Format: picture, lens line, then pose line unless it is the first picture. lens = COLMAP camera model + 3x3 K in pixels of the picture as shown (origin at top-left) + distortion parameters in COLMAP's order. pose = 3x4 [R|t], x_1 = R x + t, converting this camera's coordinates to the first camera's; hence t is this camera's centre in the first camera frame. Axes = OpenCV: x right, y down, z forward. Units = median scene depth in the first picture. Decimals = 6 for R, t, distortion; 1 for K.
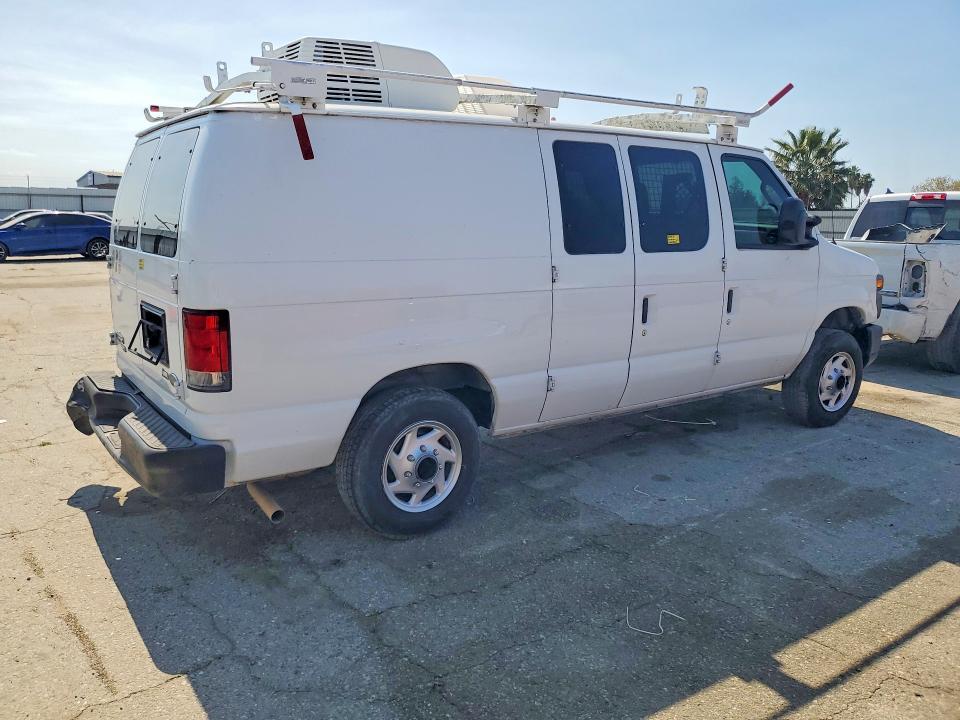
lens RADIAL K [[772.8, 0, 429.7], [0, 772.8, 345.4], [0, 0, 1]] dist [-0.001147, 0.009060]
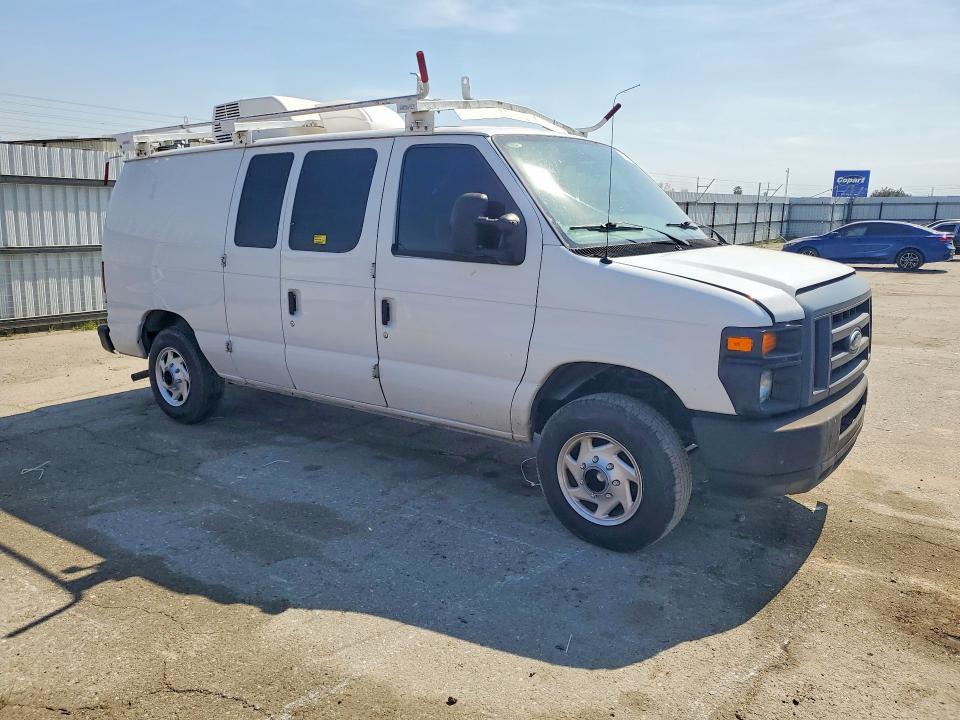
lens RADIAL K [[766.1, 0, 480.0], [0, 766.1, 360.0], [0, 0, 1]] dist [0.004529, -0.001382]
pose [[0.322161, 0.169945, -0.931306, 1.276092], [-0.164829, 0.978798, 0.121593, -0.130679], [0.932225, 0.114334, 0.343343, 0.816115]]
